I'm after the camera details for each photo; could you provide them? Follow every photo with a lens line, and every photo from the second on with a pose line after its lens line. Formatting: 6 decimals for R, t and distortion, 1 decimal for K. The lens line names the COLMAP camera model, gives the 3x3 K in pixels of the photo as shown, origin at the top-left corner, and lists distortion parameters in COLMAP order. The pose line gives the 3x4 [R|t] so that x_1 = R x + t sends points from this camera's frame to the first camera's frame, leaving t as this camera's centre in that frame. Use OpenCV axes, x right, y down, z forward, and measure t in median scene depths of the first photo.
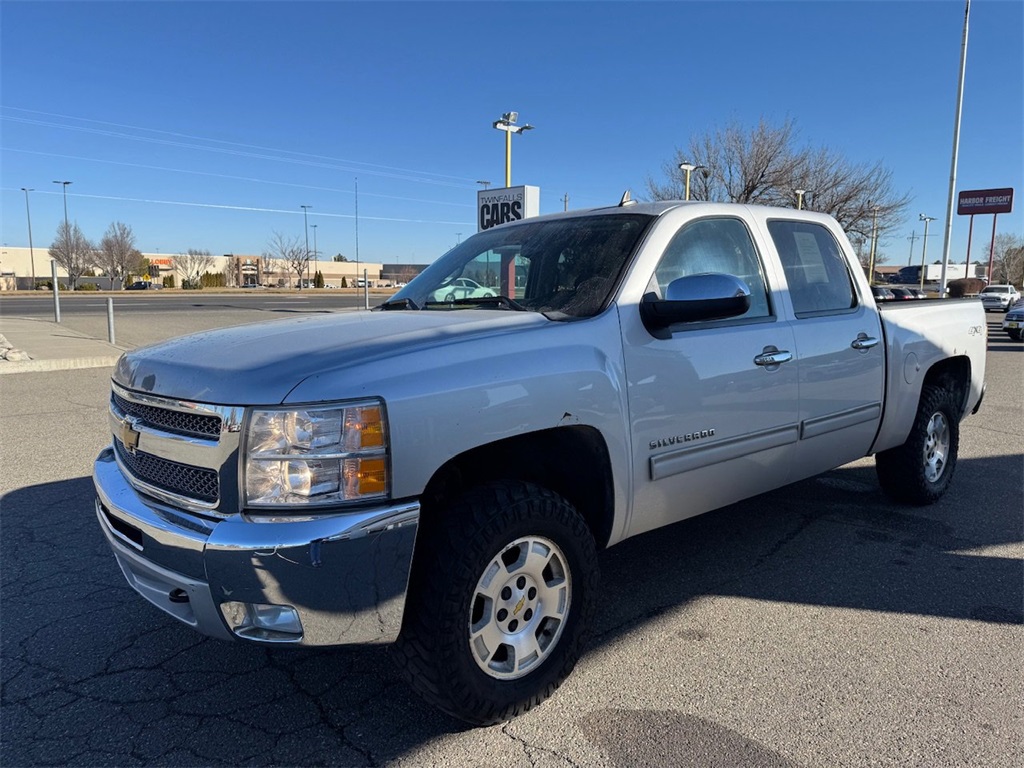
lens RADIAL K [[730.2, 0, 501.1], [0, 730.2, 402.2], [0, 0, 1]] dist [0.004931, -0.020445]
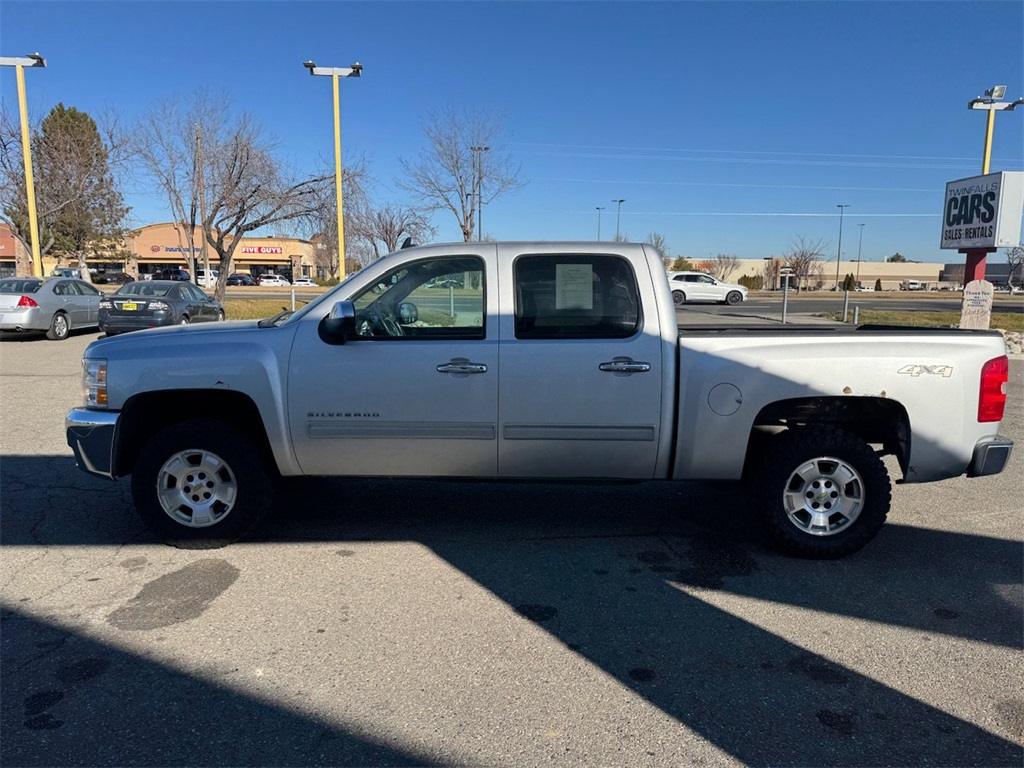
lens RADIAL K [[731.8, 0, 501.3], [0, 731.8, 385.8], [0, 0, 1]] dist [0.015216, -0.034379]
pose [[0.731103, 0.092065, -0.676026, 0.196840], [-0.108171, 0.993962, 0.018380, -0.009095], [0.673637, 0.059689, 0.736648, 0.018837]]
